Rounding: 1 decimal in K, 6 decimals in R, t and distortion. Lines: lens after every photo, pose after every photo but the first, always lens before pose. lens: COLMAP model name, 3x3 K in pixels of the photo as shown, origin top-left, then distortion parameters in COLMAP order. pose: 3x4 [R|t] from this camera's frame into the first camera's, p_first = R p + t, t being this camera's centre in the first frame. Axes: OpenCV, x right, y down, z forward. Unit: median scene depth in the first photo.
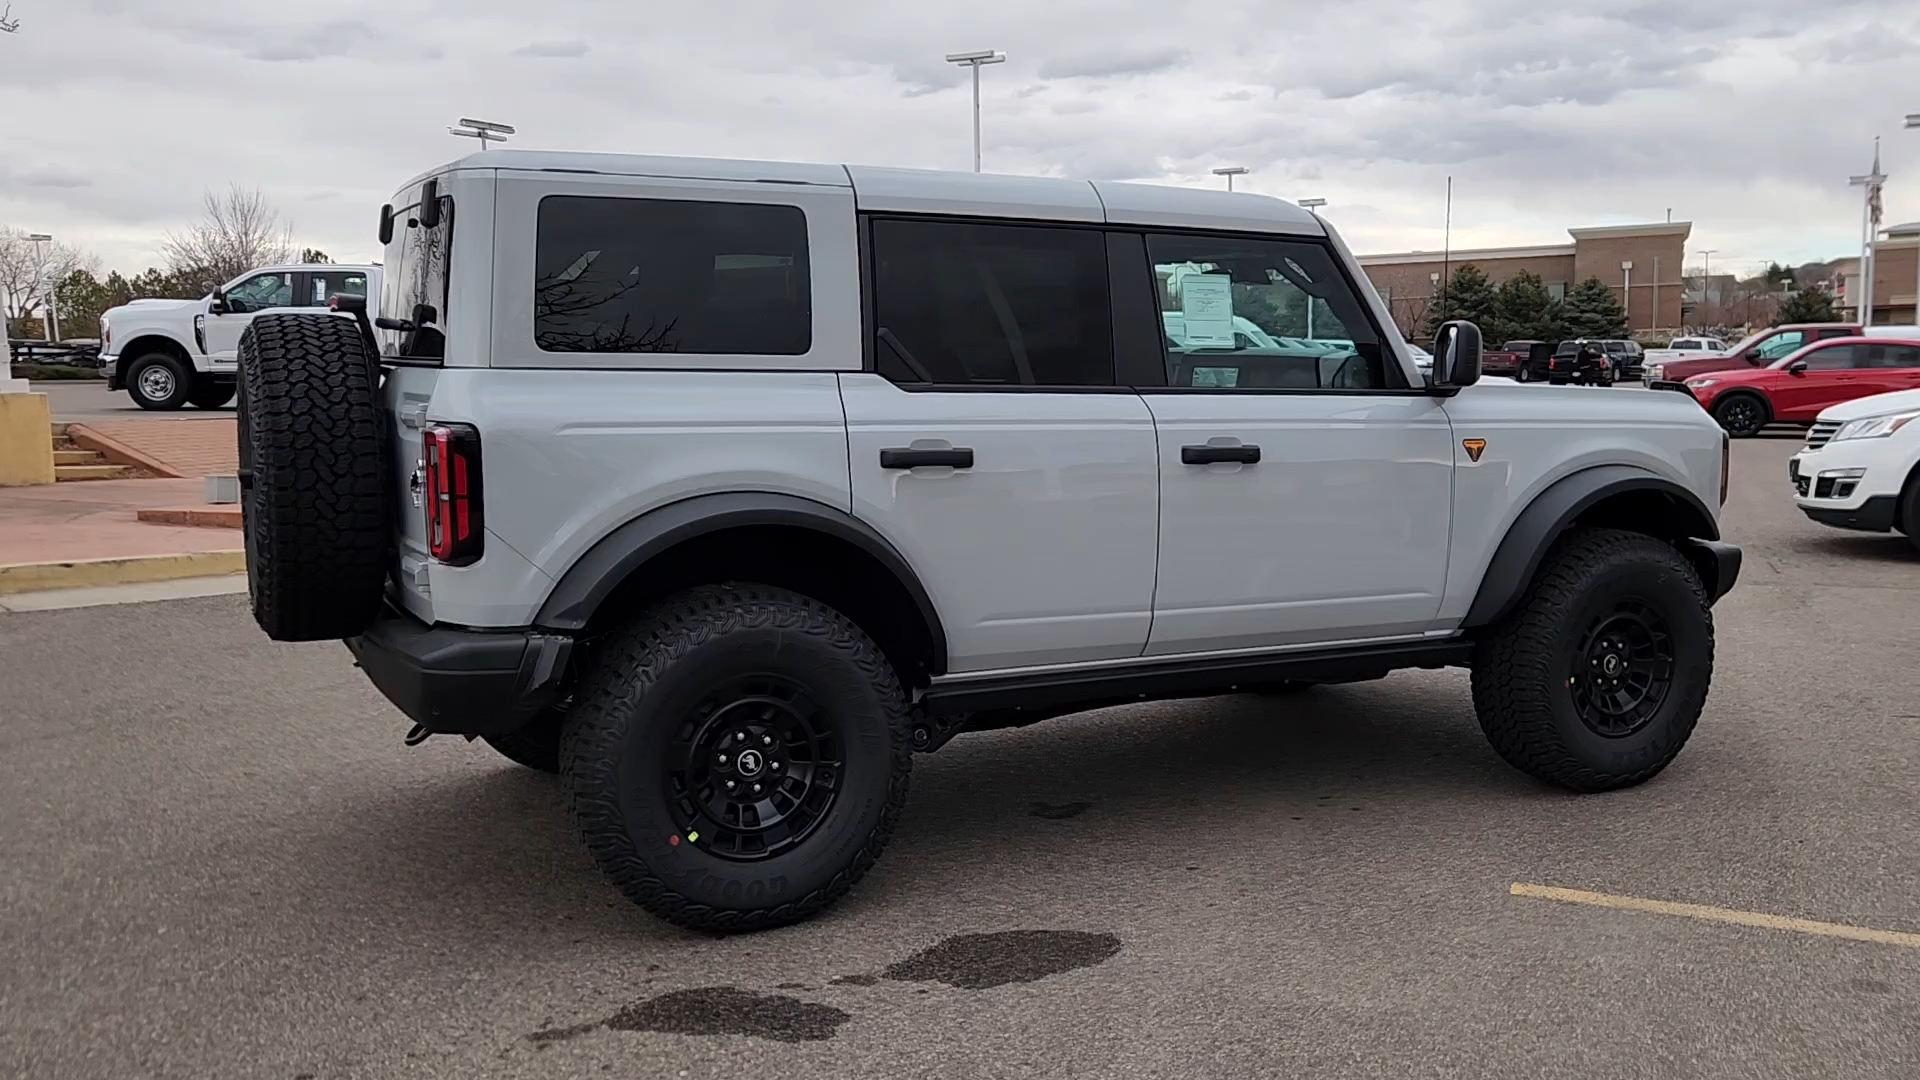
lens RADIAL K [[1624.2, 0, 952.5], [0, 1624.2, 539.4], [0, 0, 1]] dist [0.039788, -0.032896]
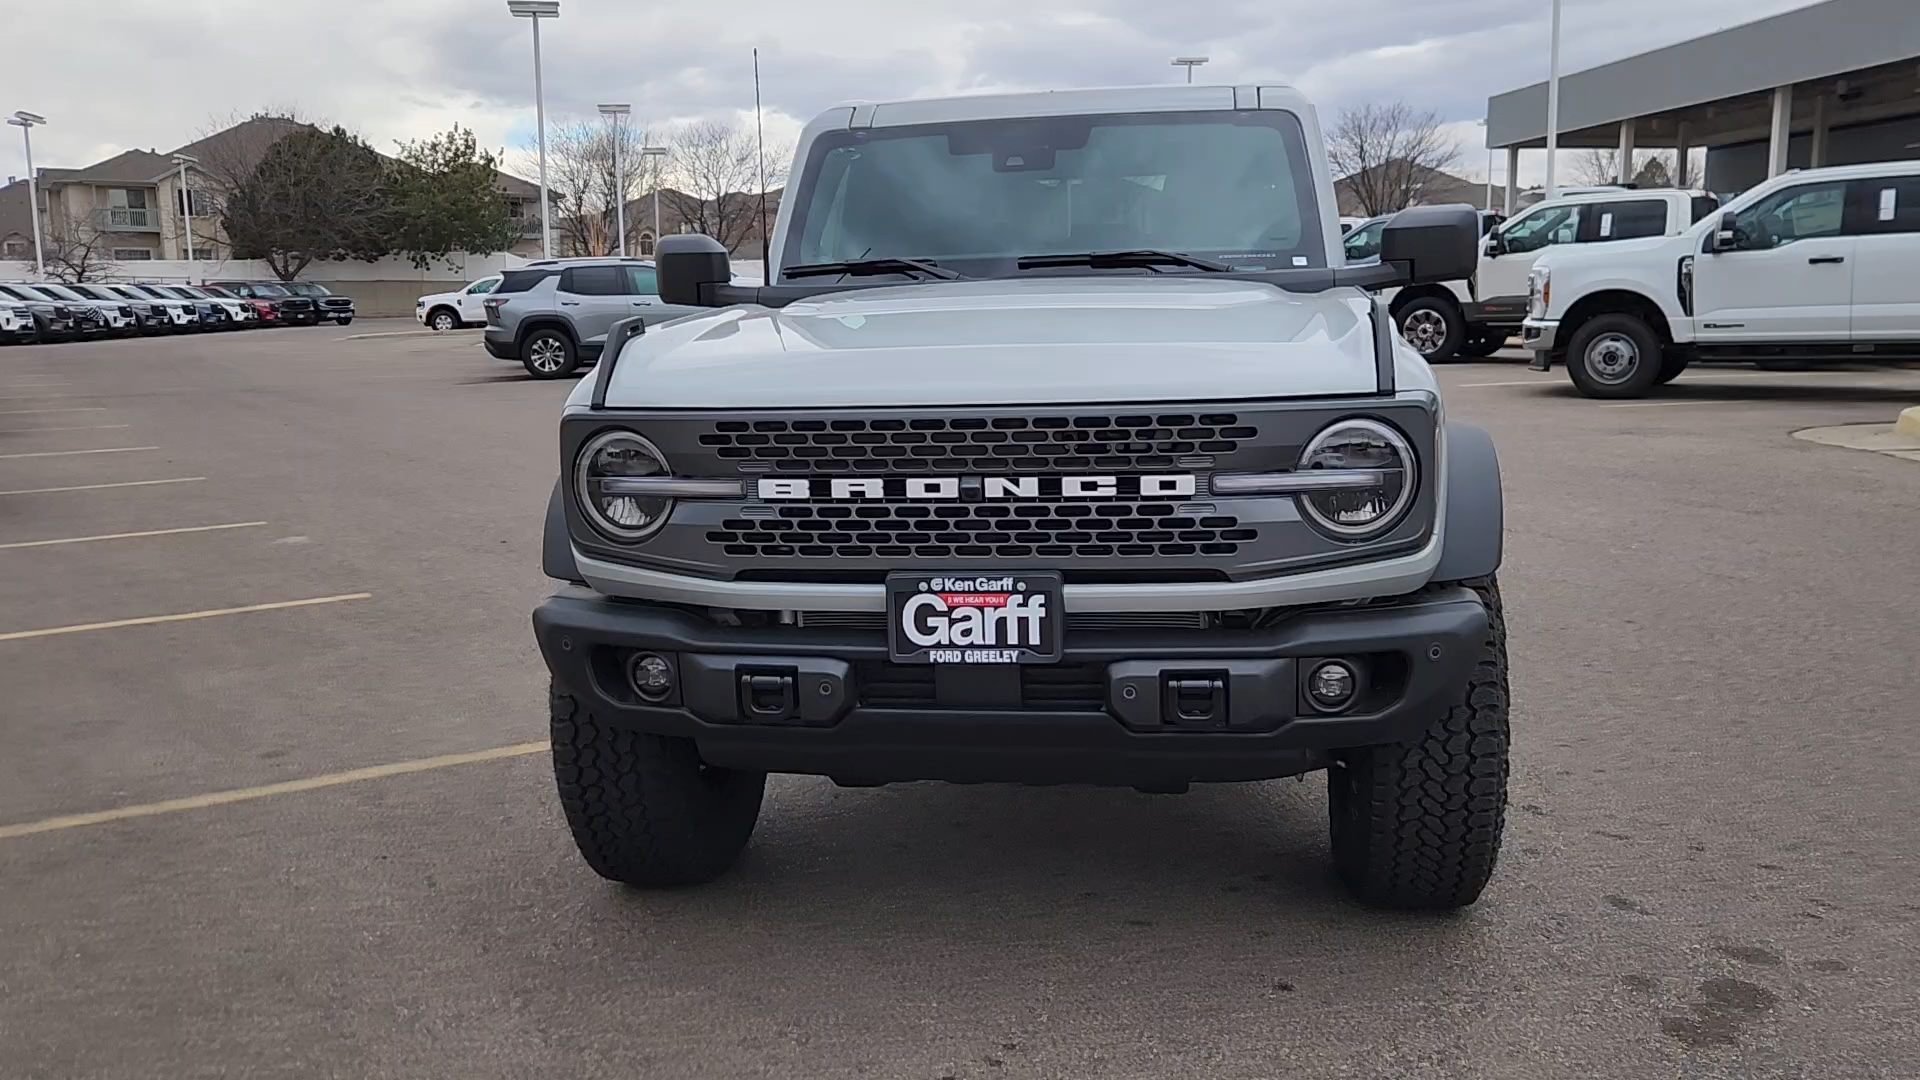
lens RADIAL K [[1624.2, 0, 947.1], [0, 1624.2, 540.5], [0, 0, 1]] dist [0.039788, -0.032896]
pose [[-0.573615, 0.152822, -0.804743, 1.098003], [-0.067839, 0.970204, 0.232598, -0.208860], [0.816311, 0.188014, -0.546156, 1.823021]]
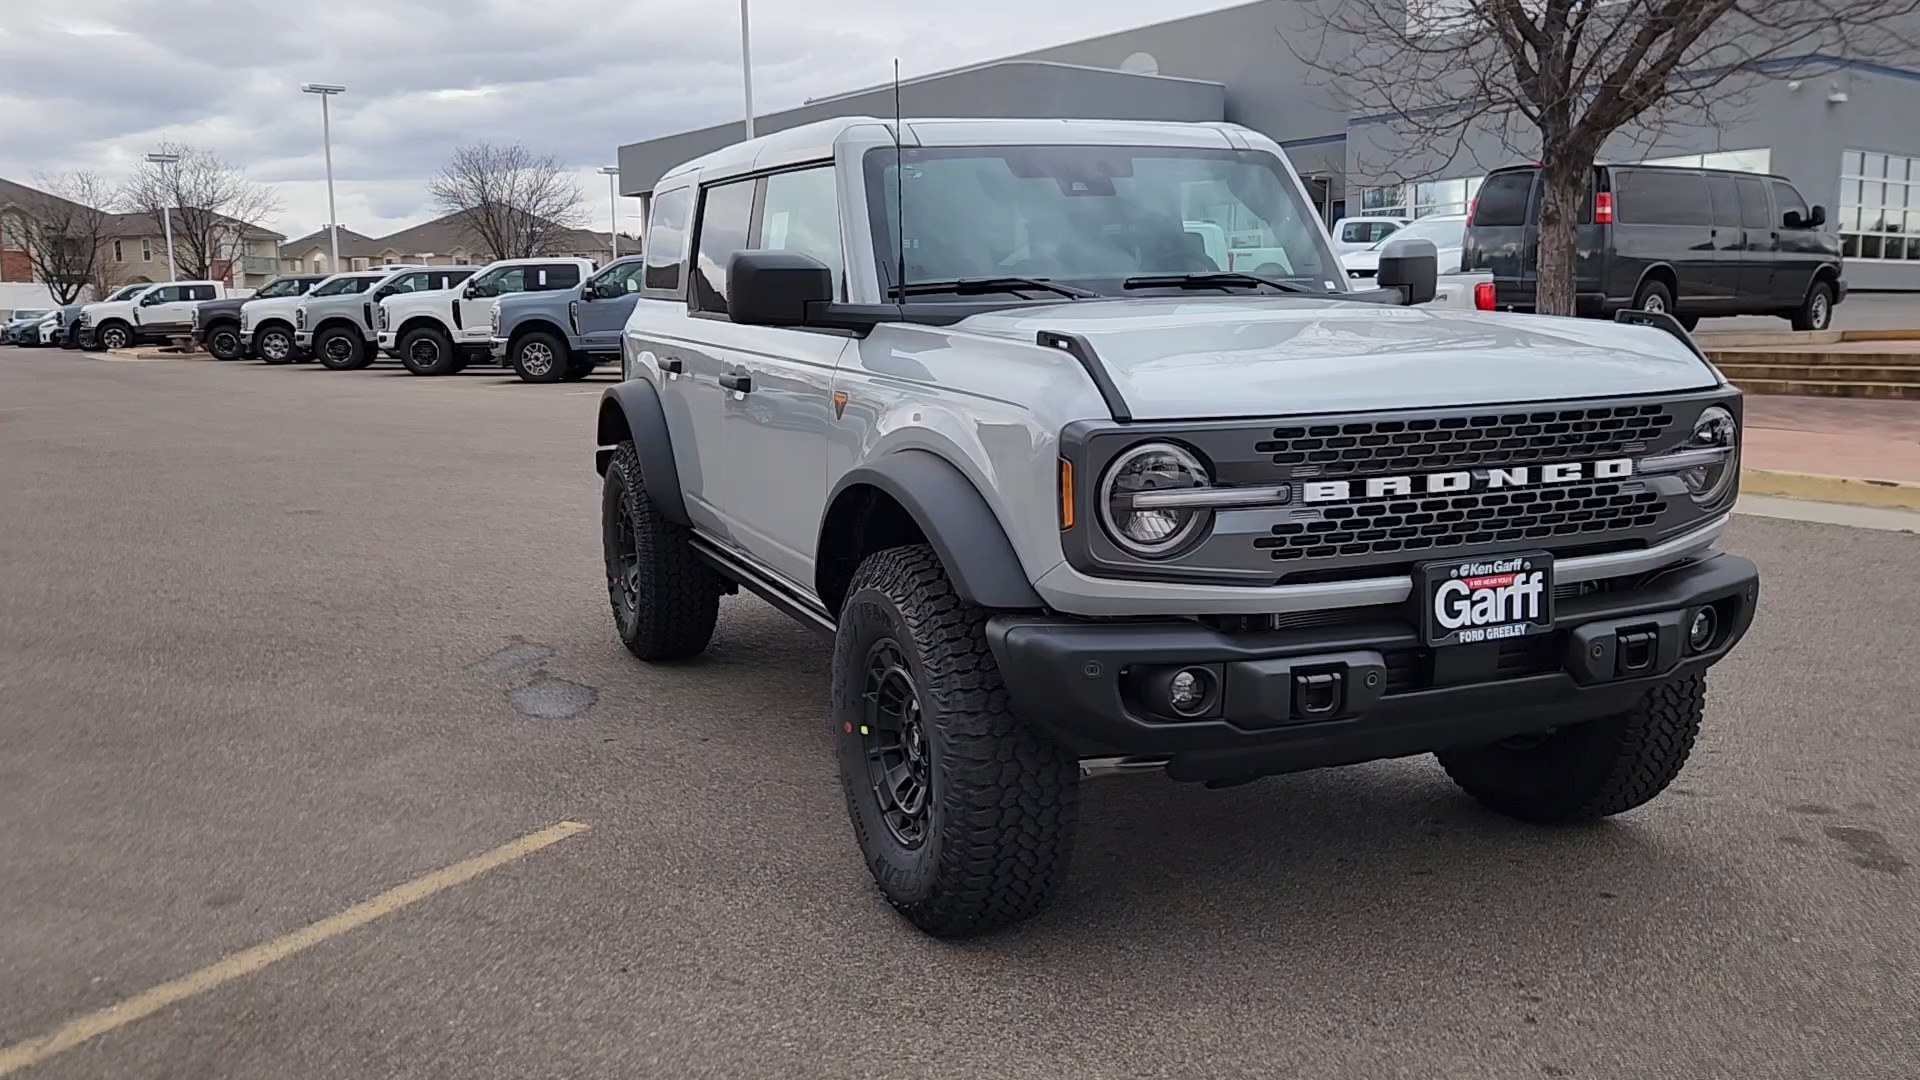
lens RADIAL K [[1624.2, 0, 949.8], [0, 1624.2, 545.0], [0, 0, 1]] dist [0.039788, -0.032896]
pose [[-0.066952, 0.158654, -0.985062, 1.295473], [-0.098139, 0.981442, 0.164741, -0.144006], [0.992918, 0.107703, -0.050140, 1.265651]]
